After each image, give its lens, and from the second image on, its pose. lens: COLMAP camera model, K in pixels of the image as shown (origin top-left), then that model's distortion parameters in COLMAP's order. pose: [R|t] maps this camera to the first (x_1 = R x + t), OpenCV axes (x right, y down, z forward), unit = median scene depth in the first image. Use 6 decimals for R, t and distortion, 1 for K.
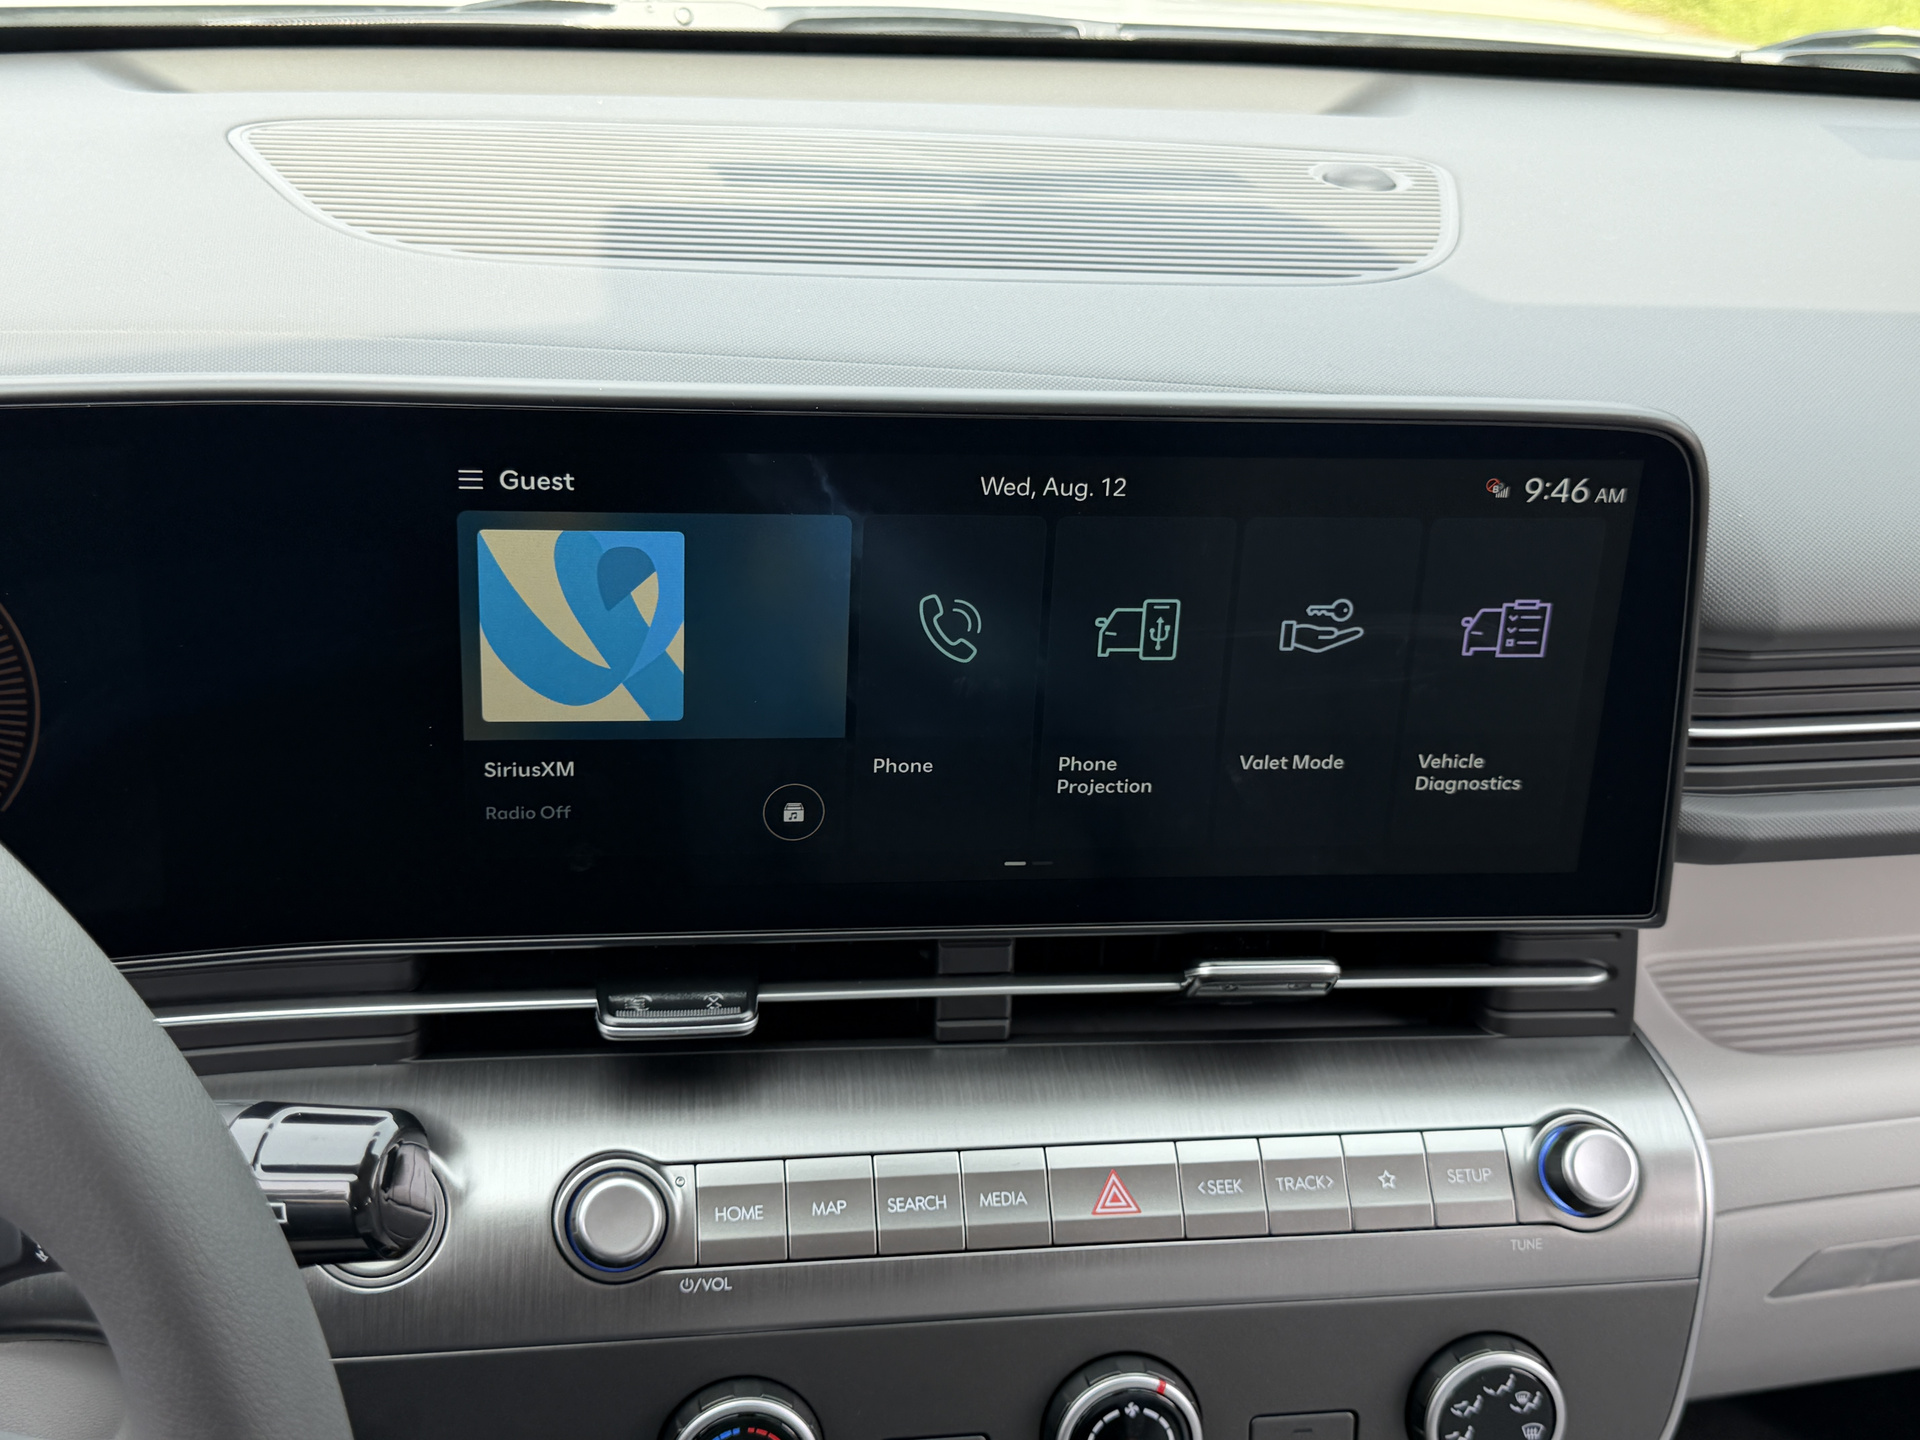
lens RADIAL K [[2207.2, 0, 941.4], [0, 2207.2, 731.8], [0, 0, 1]] dist [0.108104, 0.000000]
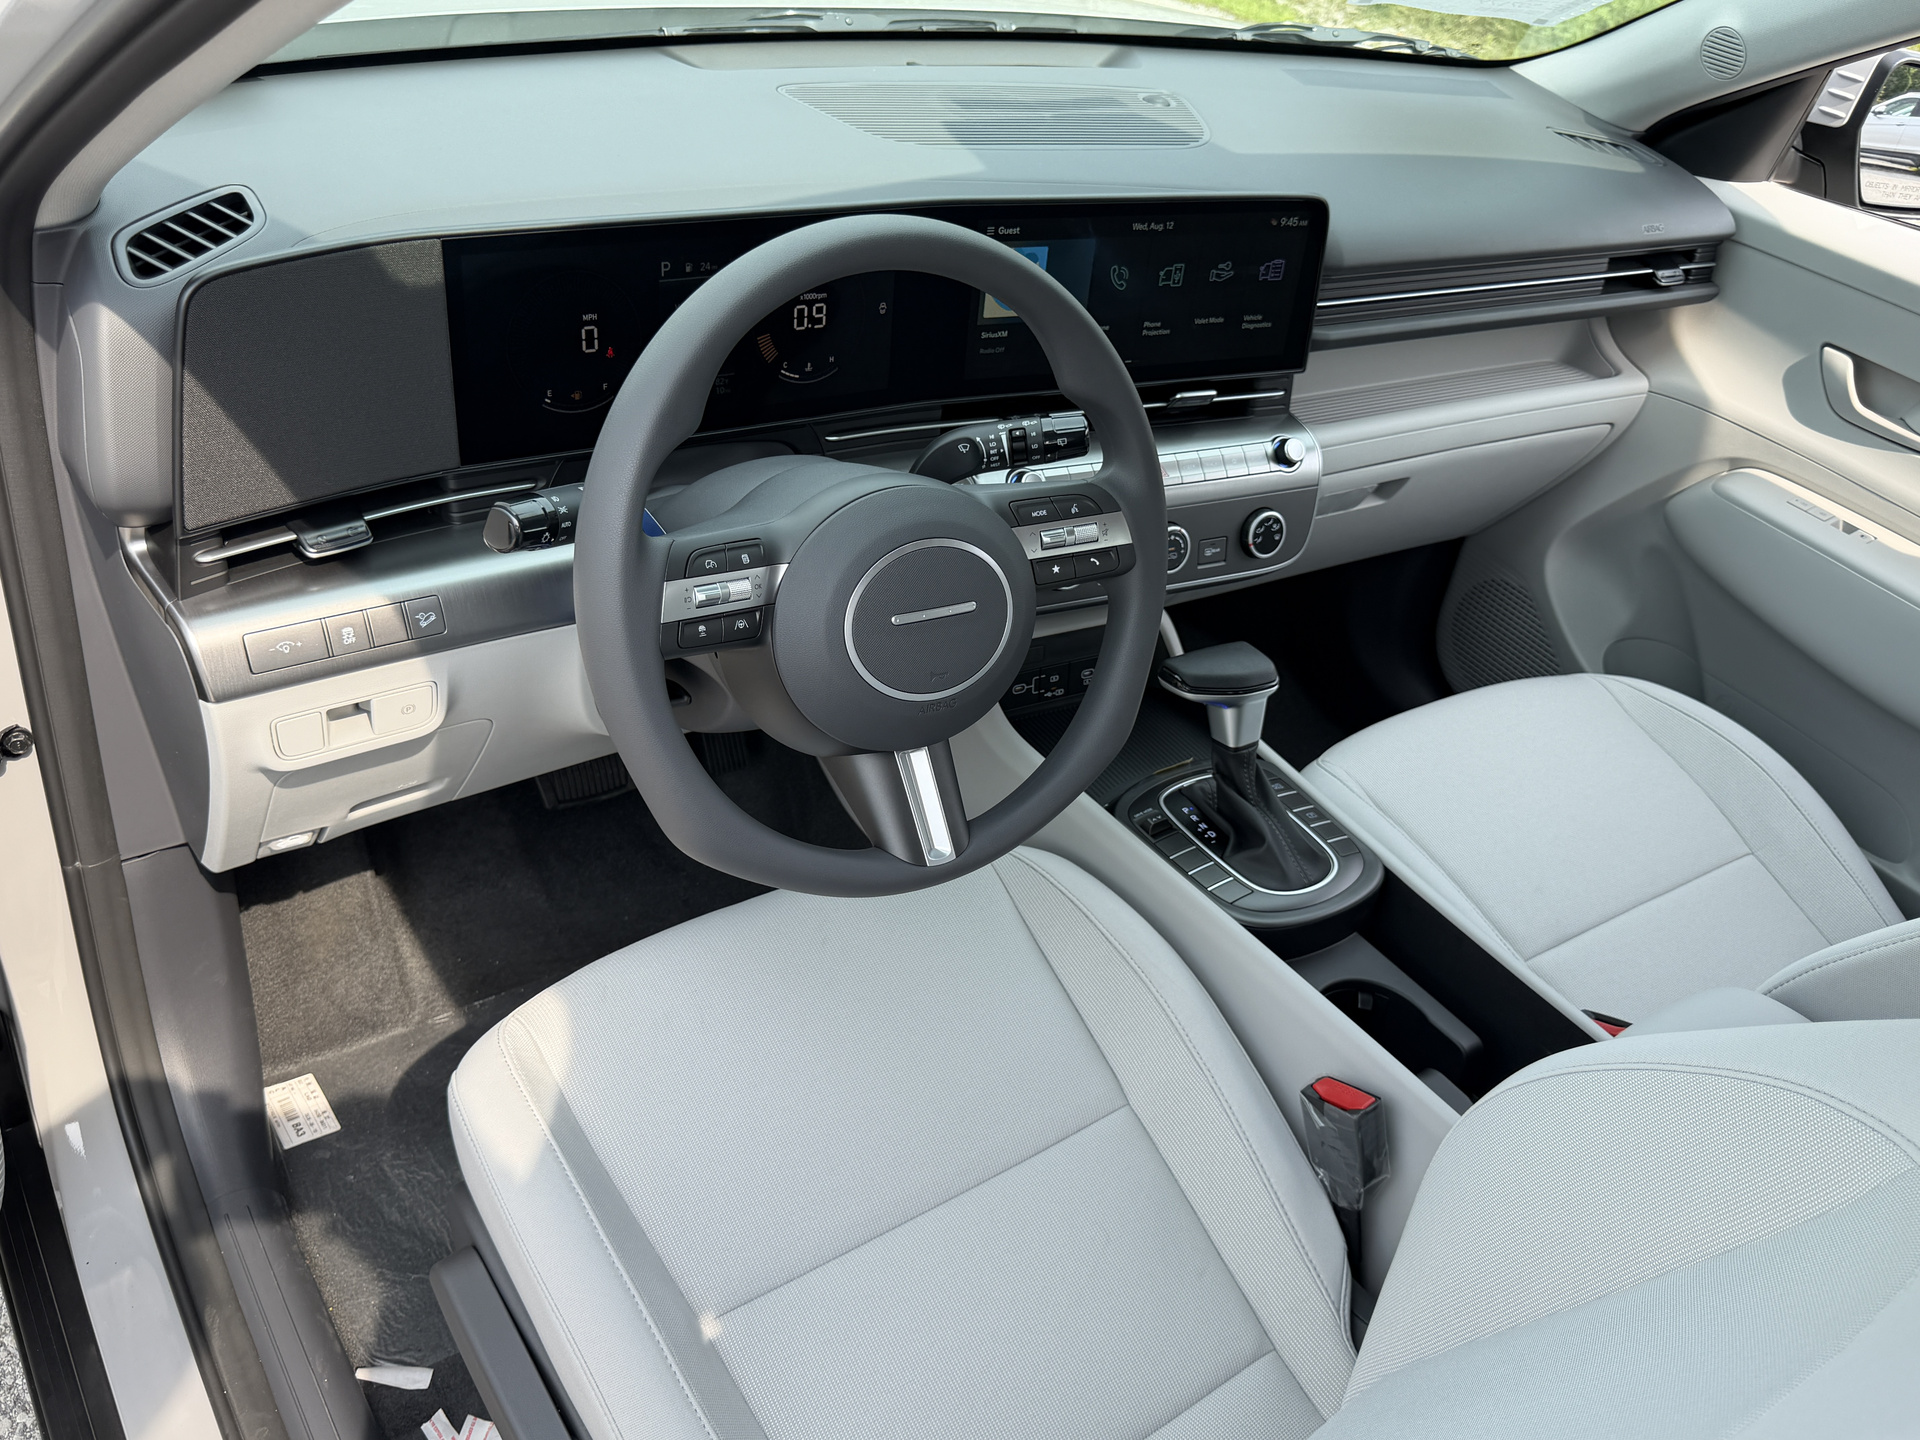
lens RADIAL K [[1520.0, 0, 959.7], [0, 1520.0, 735.6], [0, 0, 1]] dist [0.081937, -0.010085]
pose [[0.938625, -0.138726, 0.315815, -0.908830], [0.074034, 0.975247, 0.208356, 0.106287], [-0.336902, -0.172187, 0.925661, -0.927309]]
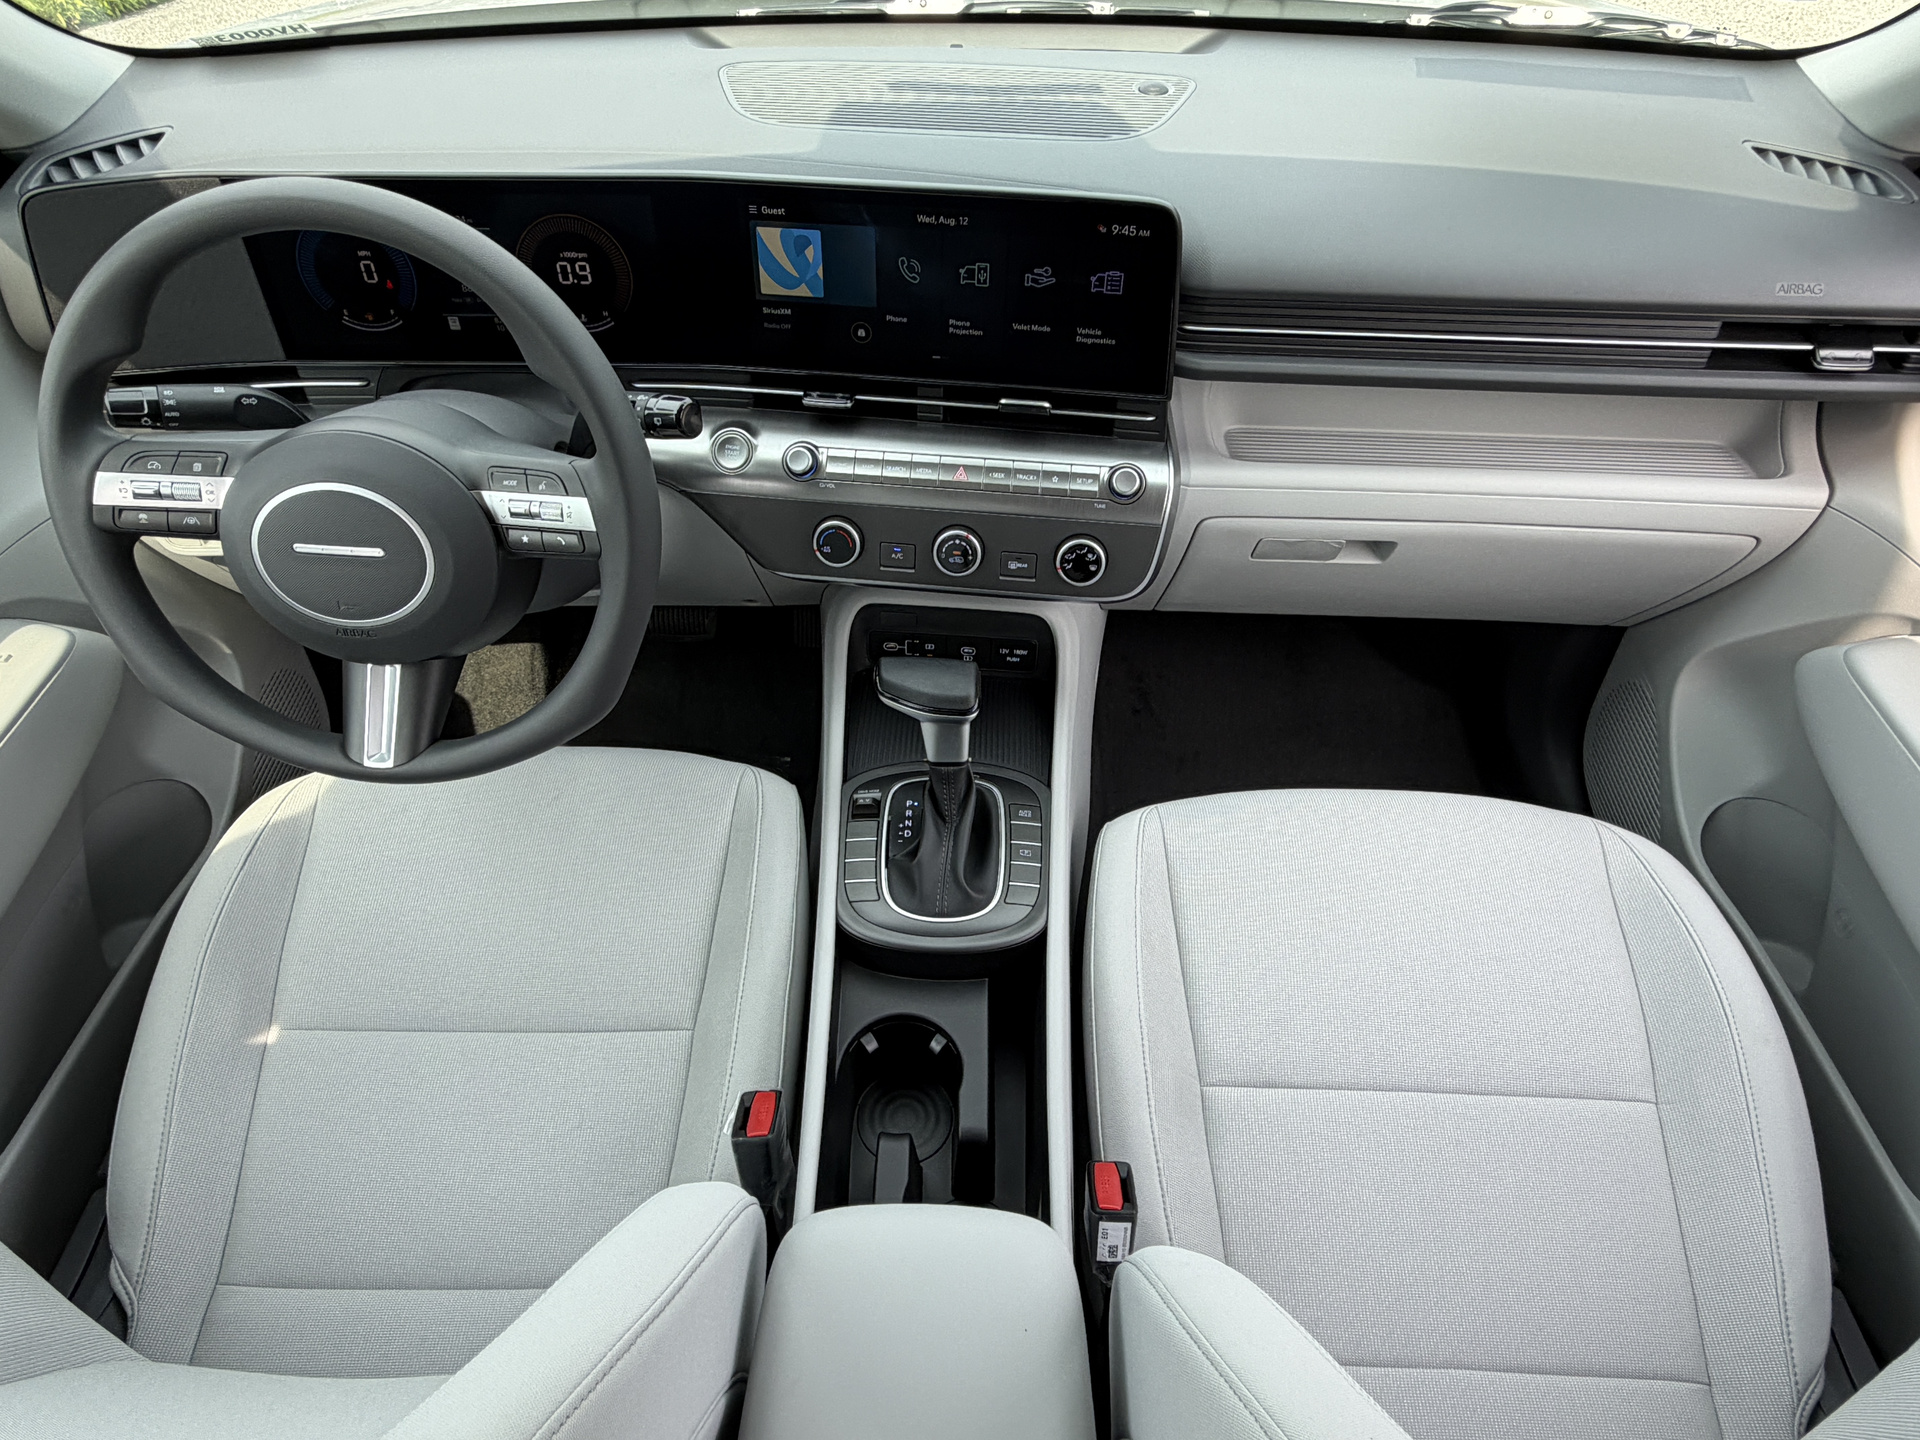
lens RADIAL K [[1138.9, 0, 940.8], [0, 1138.9, 716.6], [0, 0, 1]] dist [0.005664, -0.007847]
pose [[0.957076, 0.153459, -0.245876, 0.491520], [-0.069632, 0.945226, 0.318902, 0.027787], [0.281347, -0.288093, 0.915340, -0.536969]]
